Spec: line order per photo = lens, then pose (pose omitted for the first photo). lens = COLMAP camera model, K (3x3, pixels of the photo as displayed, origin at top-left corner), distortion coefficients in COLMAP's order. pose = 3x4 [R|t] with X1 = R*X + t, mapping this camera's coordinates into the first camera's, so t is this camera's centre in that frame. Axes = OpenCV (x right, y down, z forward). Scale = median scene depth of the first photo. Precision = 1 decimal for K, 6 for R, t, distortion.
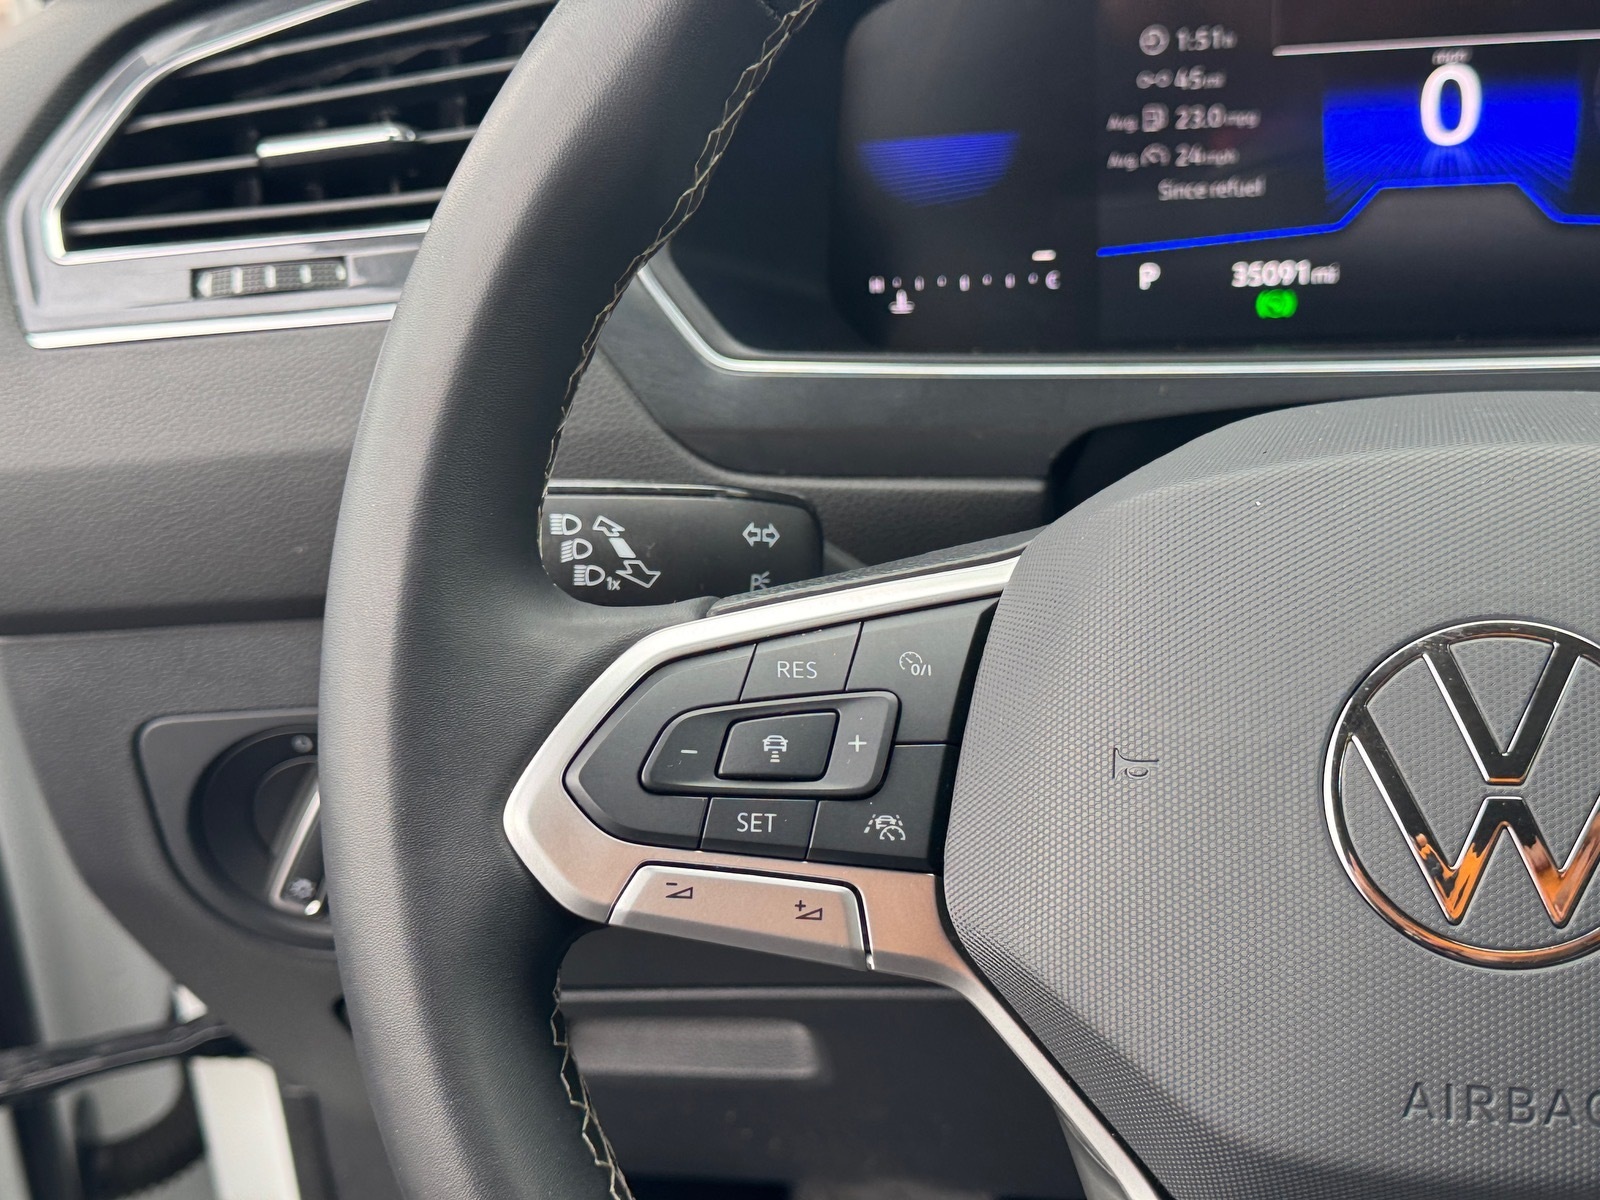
lens RADIAL K [[2331.3, 0, 800.0], [0, 2331.3, 600.0], [0, 0, 1]] dist [0.246882, -0.660497]
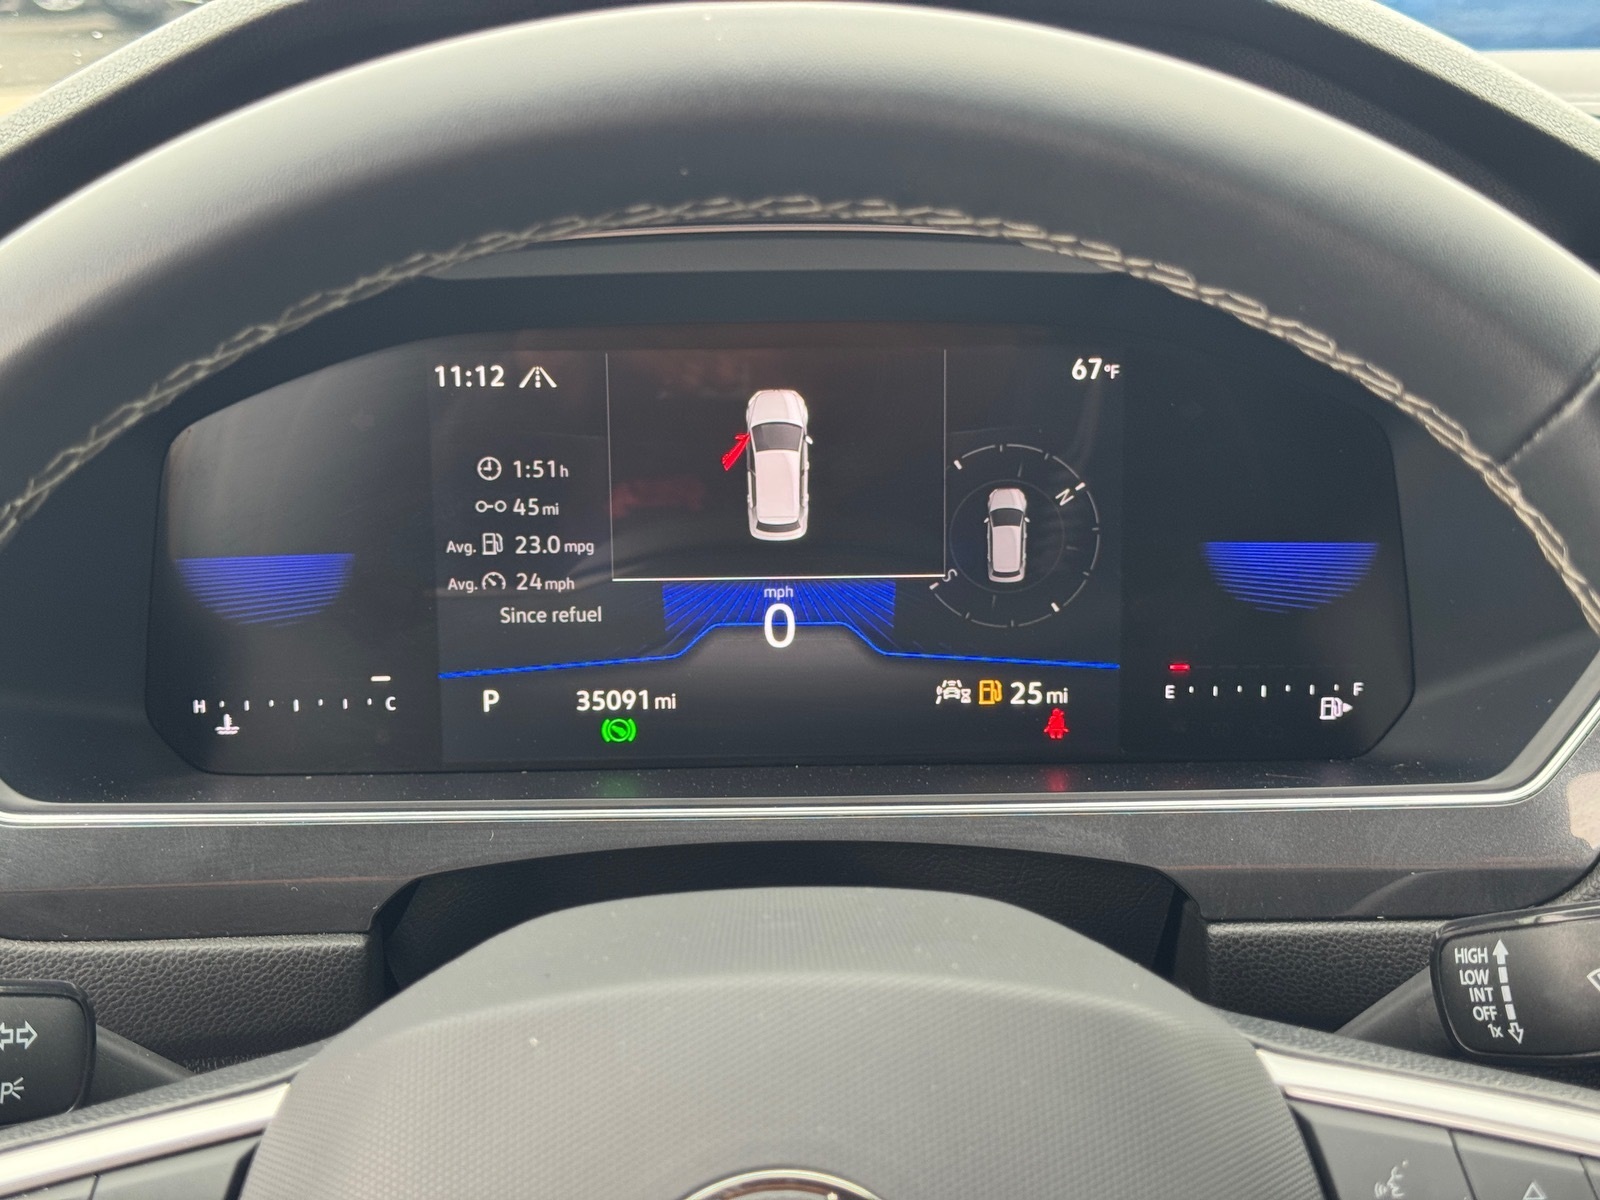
lens RADIAL K [[2331.3, 0, 800.0], [0, 2331.3, 600.0], [0, 0, 1]] dist [0.246882, -0.660497]
pose [[0.971931, 0.008861, 0.235099, 0.059370], [0.021229, 0.991911, -0.125148, -0.073092], [-0.234306, 0.126626, 0.963881, 0.045066]]
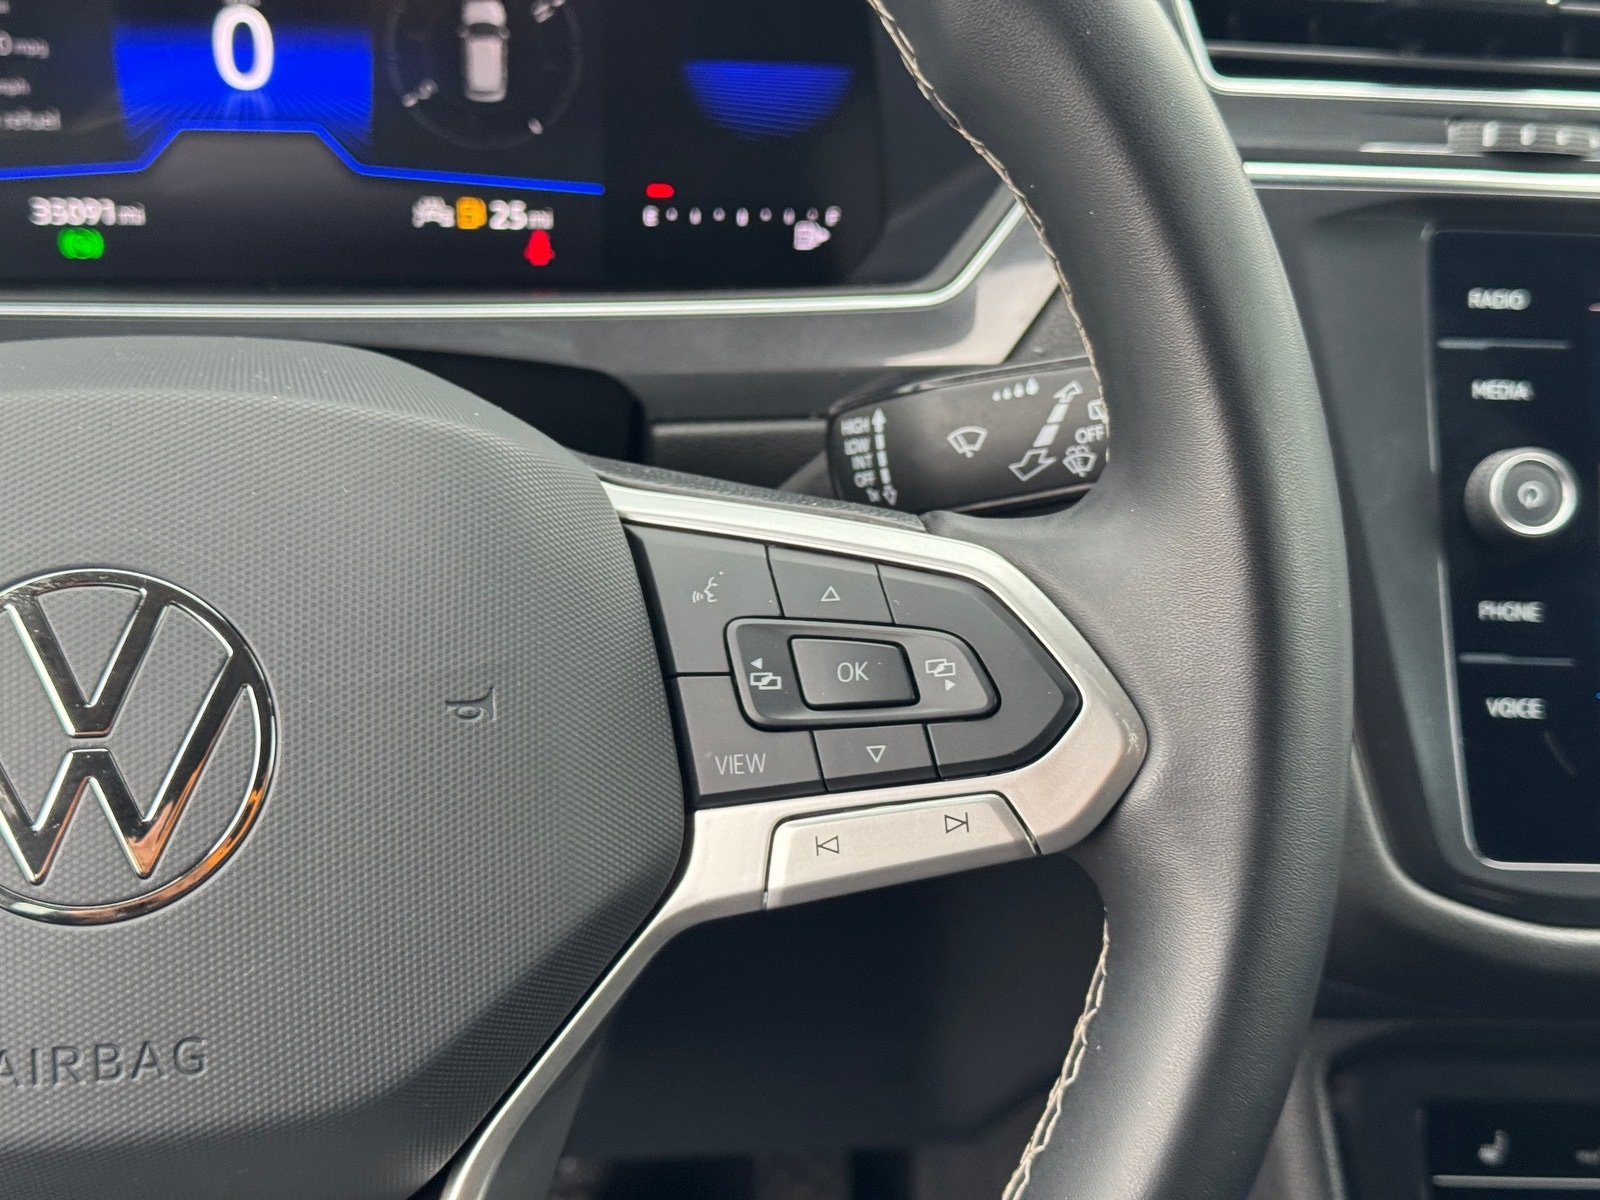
lens RADIAL K [[2350.9, 0, 800.0], [0, 2350.9, 600.0], [0, 0, 1]] dist [0.252777, -0.742026]
pose [[0.932948, -0.031867, 0.358598, 0.158295], [0.024936, 0.999402, 0.023937, 0.003684], [-0.359147, -0.013390, 0.933185, -0.016670]]
